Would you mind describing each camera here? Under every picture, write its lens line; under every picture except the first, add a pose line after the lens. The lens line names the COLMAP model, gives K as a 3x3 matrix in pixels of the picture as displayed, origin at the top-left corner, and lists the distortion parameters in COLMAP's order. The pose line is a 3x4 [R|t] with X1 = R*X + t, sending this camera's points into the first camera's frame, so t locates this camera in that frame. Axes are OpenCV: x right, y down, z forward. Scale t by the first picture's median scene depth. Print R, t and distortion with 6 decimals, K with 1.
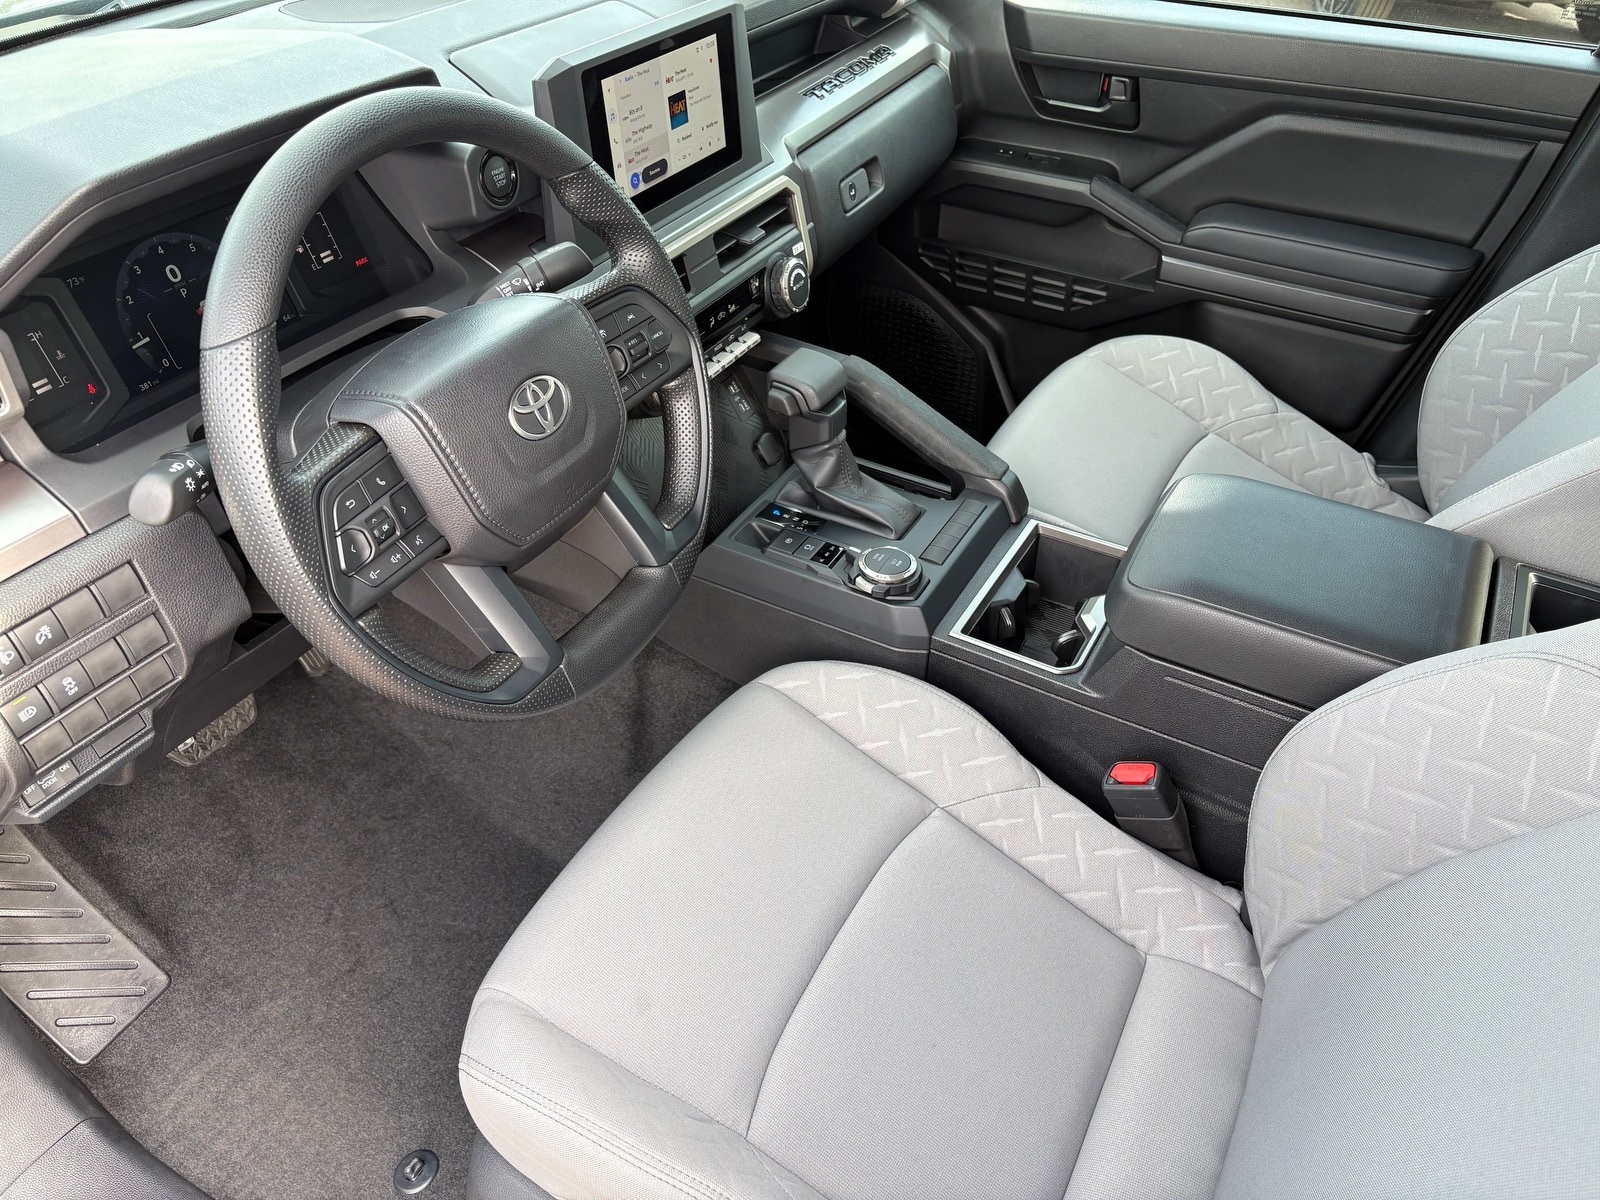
lens RADIAL K [[1179.9, 0, 800.6], [0, 1179.9, 590.5], [0, 0, 1]] dist [-0.023434, 0.002213]
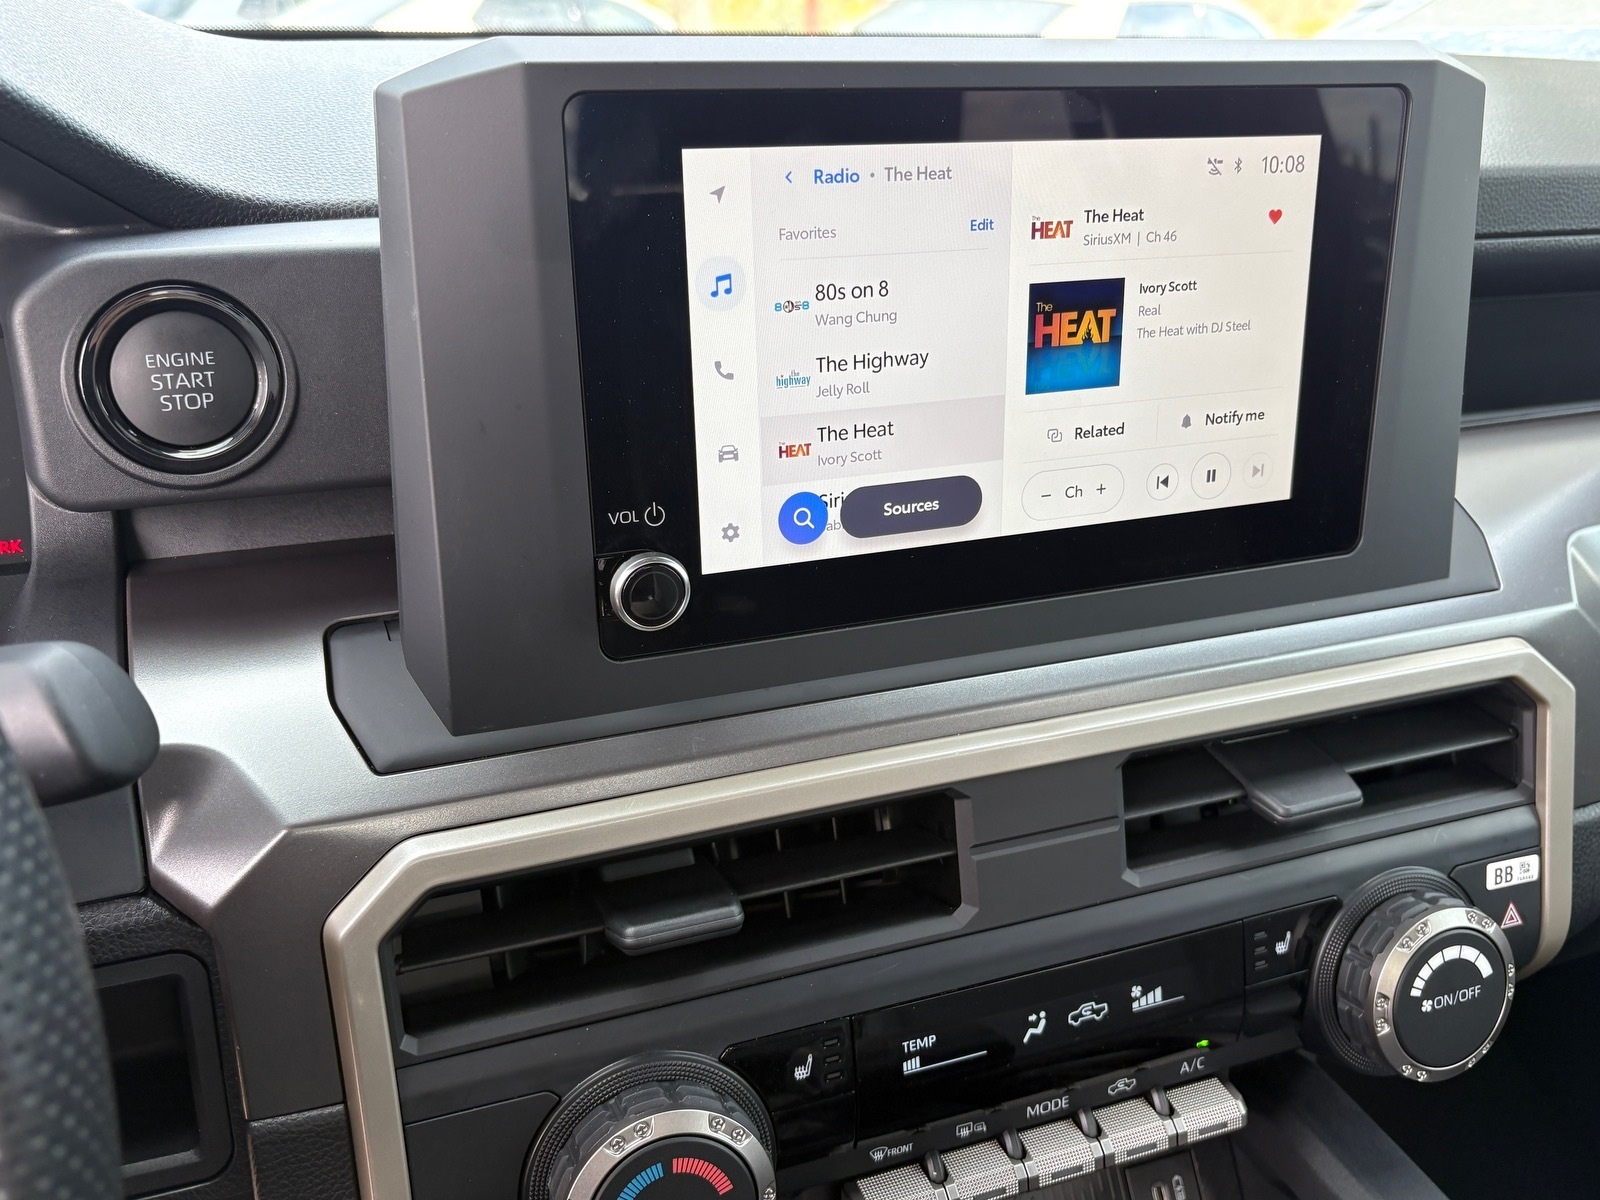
lens RADIAL K [[1357.6, 0, 836.3], [0, 1357.6, 603.6], [0, 0, 1]] dist [0.008074, -0.036372]
pose [[0.752317, 0.247435, -0.610570, 0.072001], [-0.405895, 0.904081, -0.133744, -0.269595], [0.518911, 0.348445, 0.780587, 0.702496]]
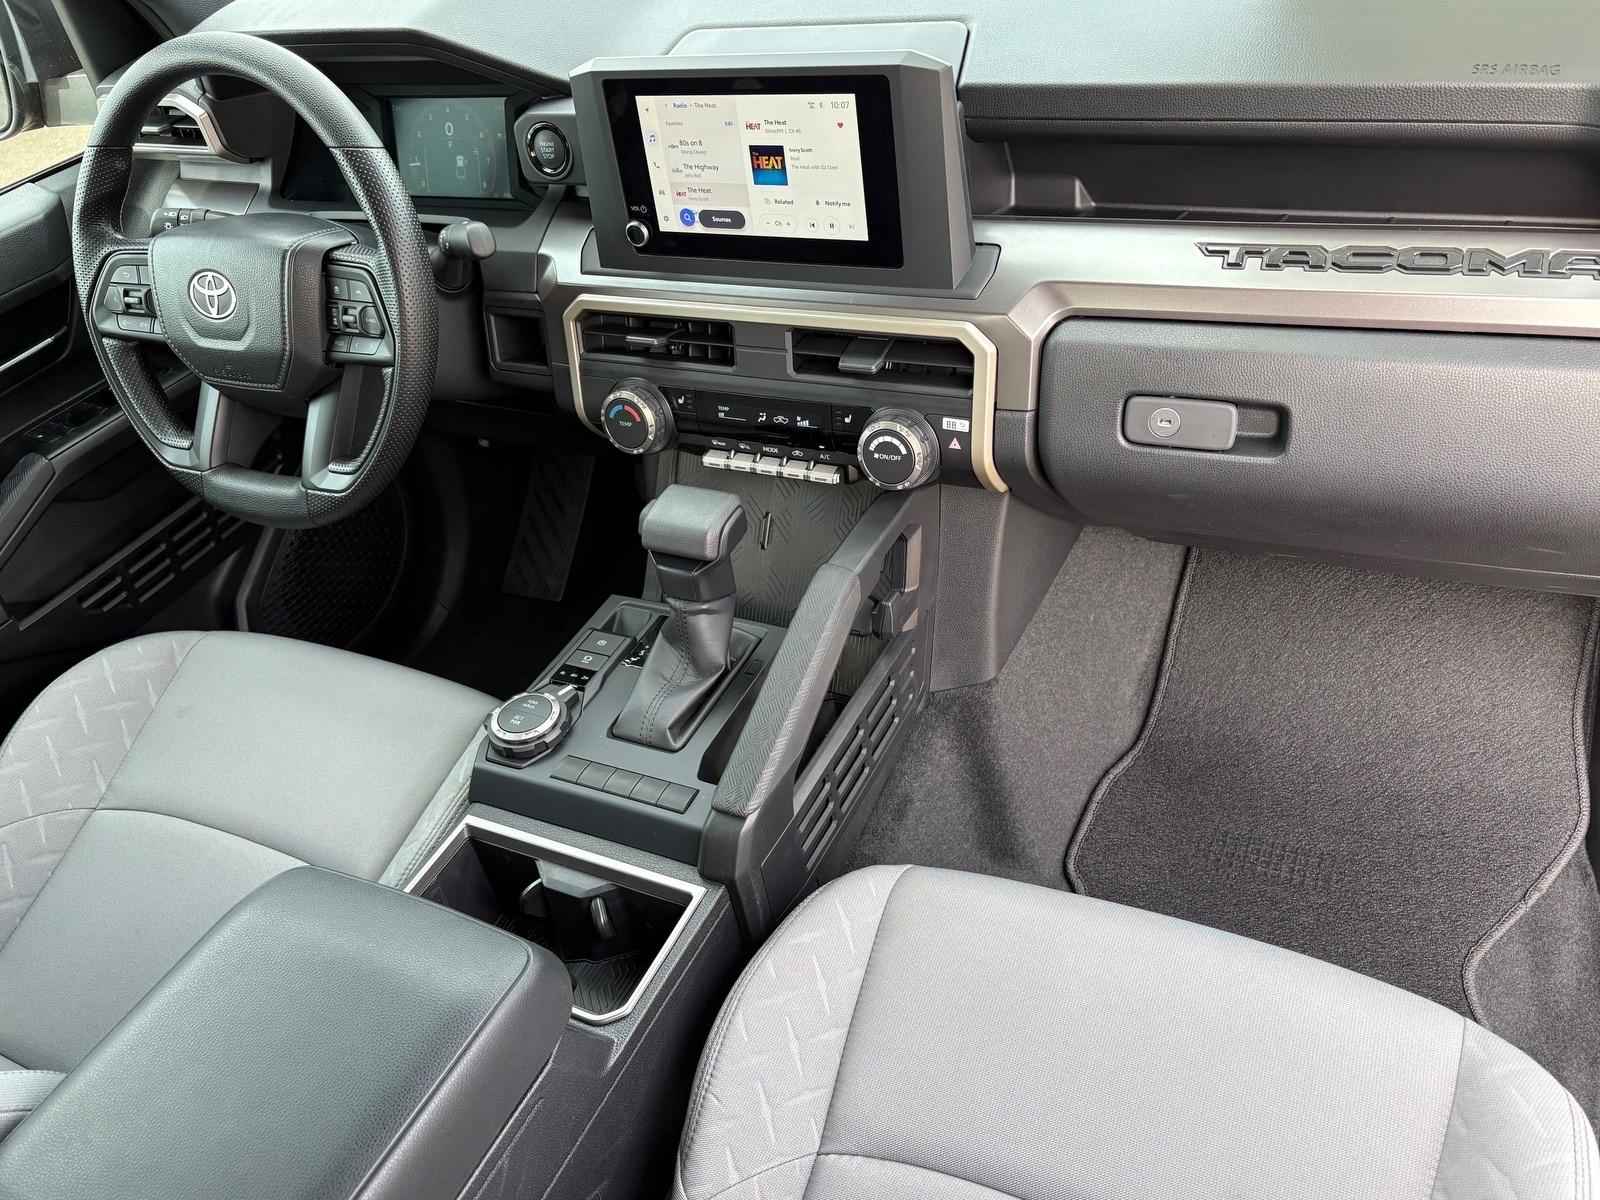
lens RADIAL K [[1294.6, 0, 800.3], [0, 1294.6, 604.7], [0, 0, 1]] dist [0.014240, -0.012798]
pose [[0.031972, 0.606921, -0.794119, 0.755834], [-0.489635, 0.702167, 0.516932, -0.644265], [0.871341, 0.372301, 0.319619, 0.818358]]
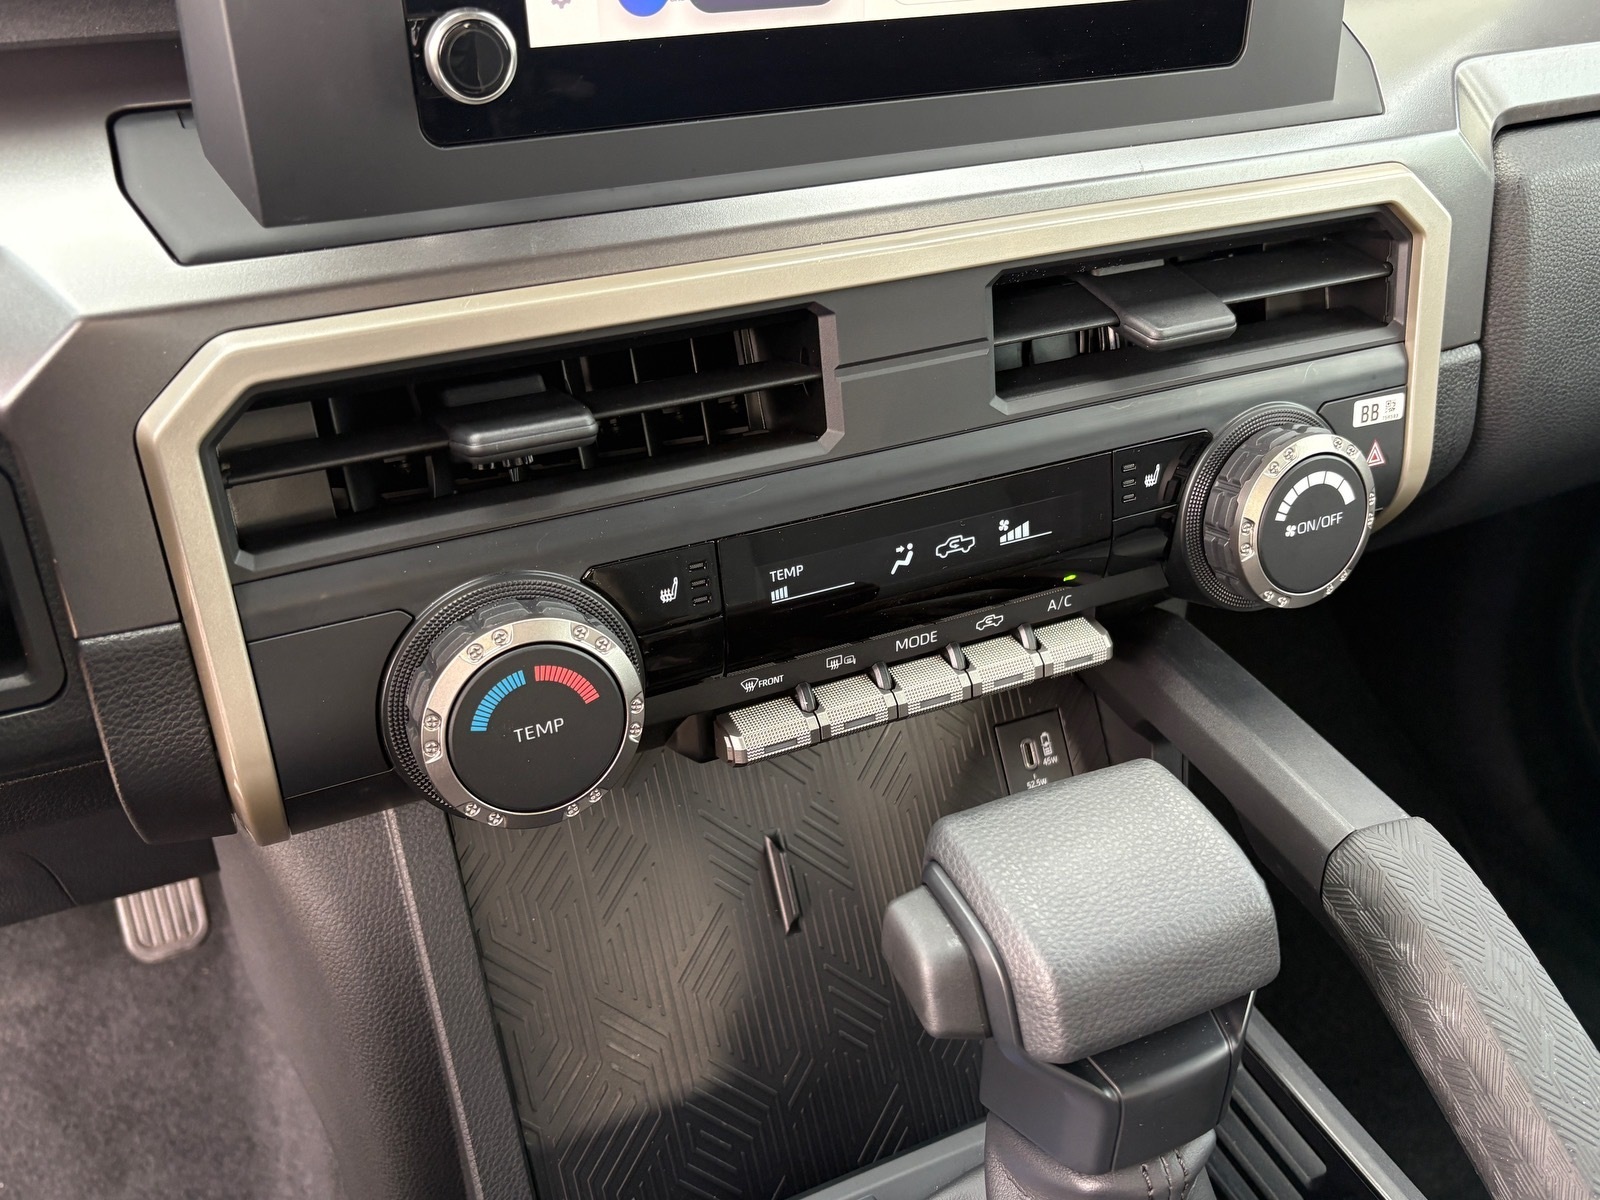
lens RADIAL K [[1357.6, 0, 812.3], [0, 1357.6, 591.6], [0, 0, 1]] dist [0.008074, -0.036372]
pose [[0.801029, 0.332196, -0.497994, 0.080333], [-0.376464, 0.926348, 0.012391, -0.225687], [0.465432, 0.177551, 0.867092, 0.731509]]
